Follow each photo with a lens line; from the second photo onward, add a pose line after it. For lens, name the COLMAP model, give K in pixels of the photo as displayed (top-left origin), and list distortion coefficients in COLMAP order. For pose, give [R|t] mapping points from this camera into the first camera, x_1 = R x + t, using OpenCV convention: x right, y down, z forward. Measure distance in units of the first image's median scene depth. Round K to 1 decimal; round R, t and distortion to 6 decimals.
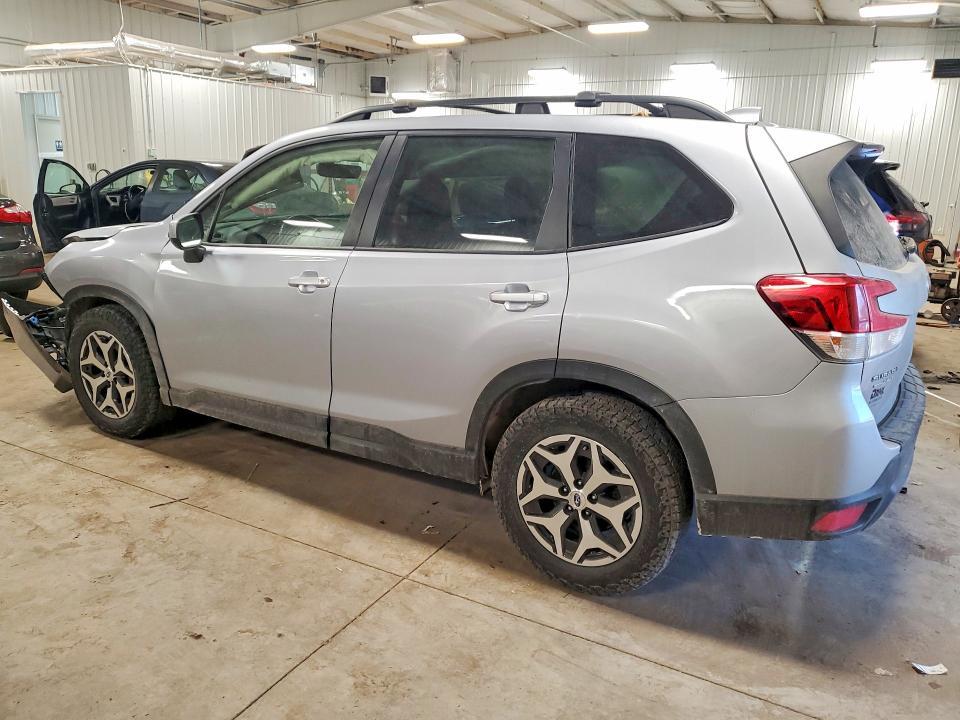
lens RADIAL K [[766.8, 0, 480.3], [0, 766.8, 355.2], [0, 0, 1]] dist [0.006135, 0.016512]
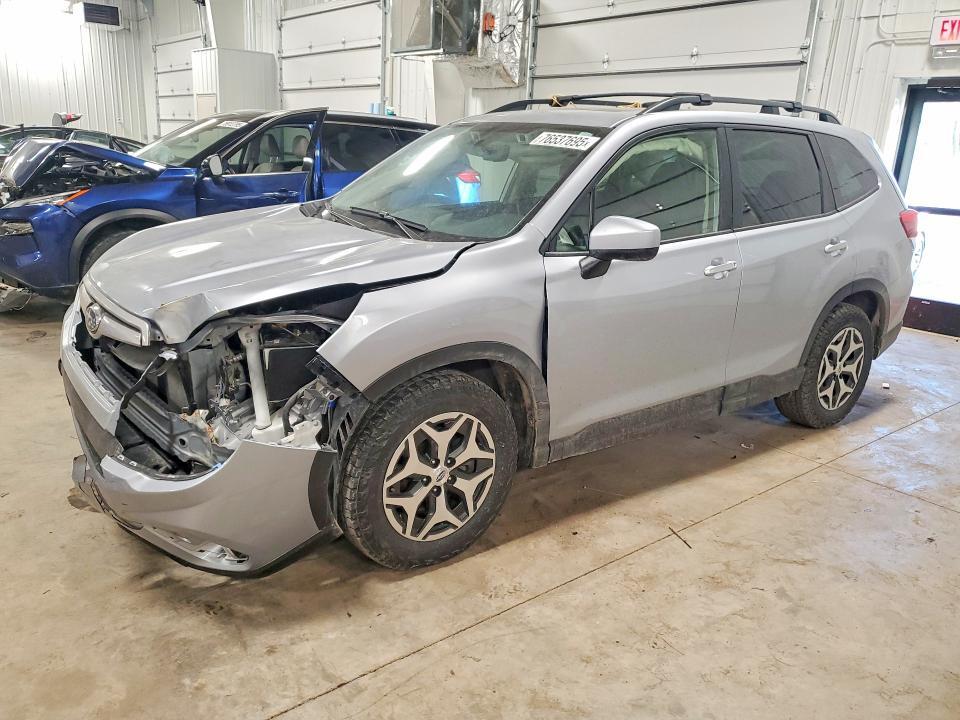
lens RADIAL K [[766.8, 0, 472.5], [0, 766.8, 365.2], [0, 0, 1]] dist [0.006135, 0.016512]
pose [[0.354271, -0.273305, 0.894313, -1.127993], [0.186585, 0.957768, 0.218784, -0.223579], [-0.916340, 0.089357, 0.390304, 0.769788]]
